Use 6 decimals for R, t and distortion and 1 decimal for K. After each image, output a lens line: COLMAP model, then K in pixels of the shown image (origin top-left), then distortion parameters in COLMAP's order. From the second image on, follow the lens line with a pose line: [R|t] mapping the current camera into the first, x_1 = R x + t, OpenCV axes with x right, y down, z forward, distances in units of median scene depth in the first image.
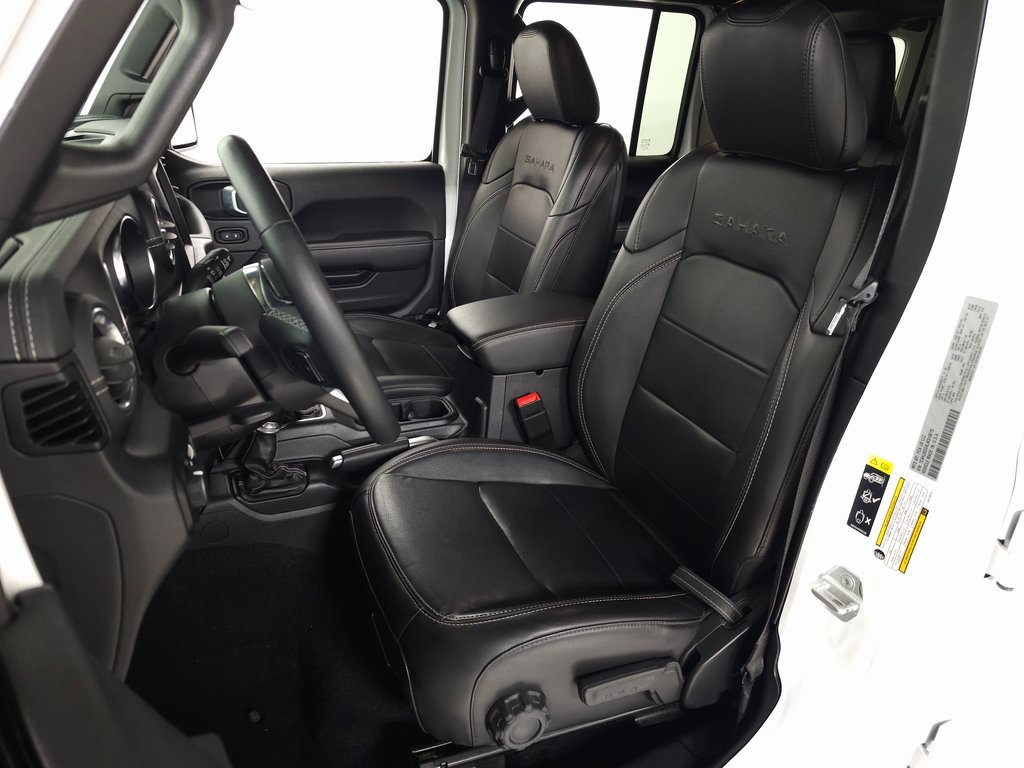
lens RADIAL K [[688.3, 0, 512.0], [0, 688.3, 384.0], [0, 0, 1]] dist [0.046367, -0.044806]
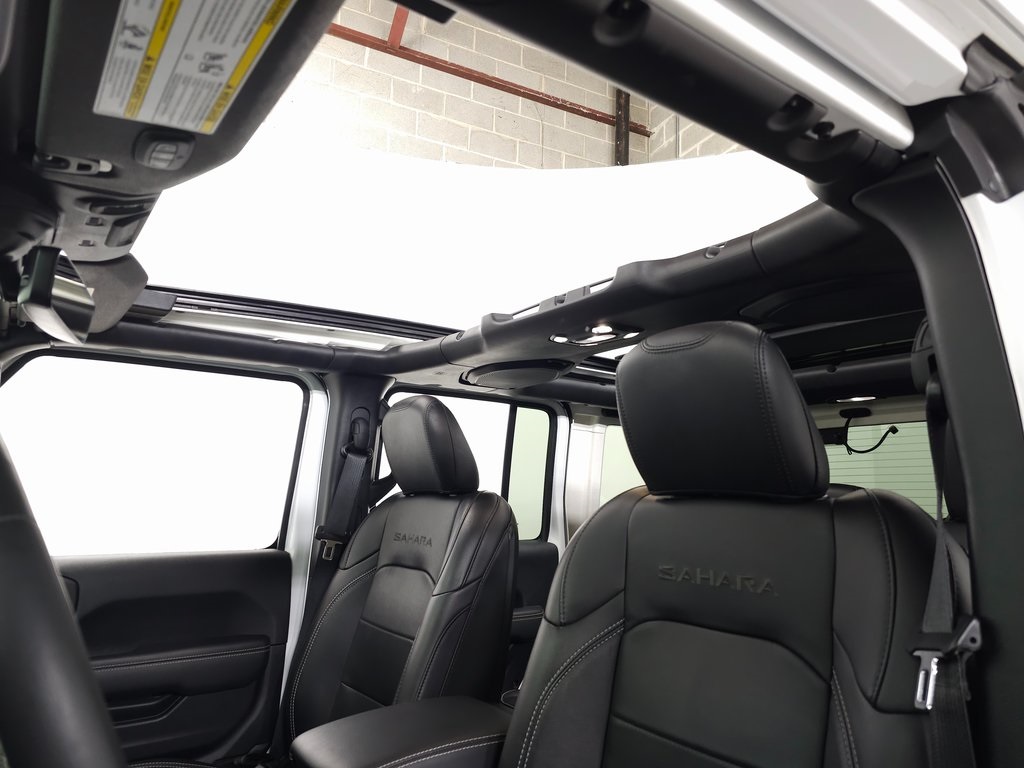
lens RADIAL K [[688.3, 0, 512.0], [0, 688.3, 384.0], [0, 0, 1]] dist [0.046367, -0.044806]
pose [[0.974101, 0.023705, 0.224868, -0.036105], [0.103757, 0.836747, -0.537670, -0.006946], [-0.200903, 0.547077, 0.812616, 0.167518]]
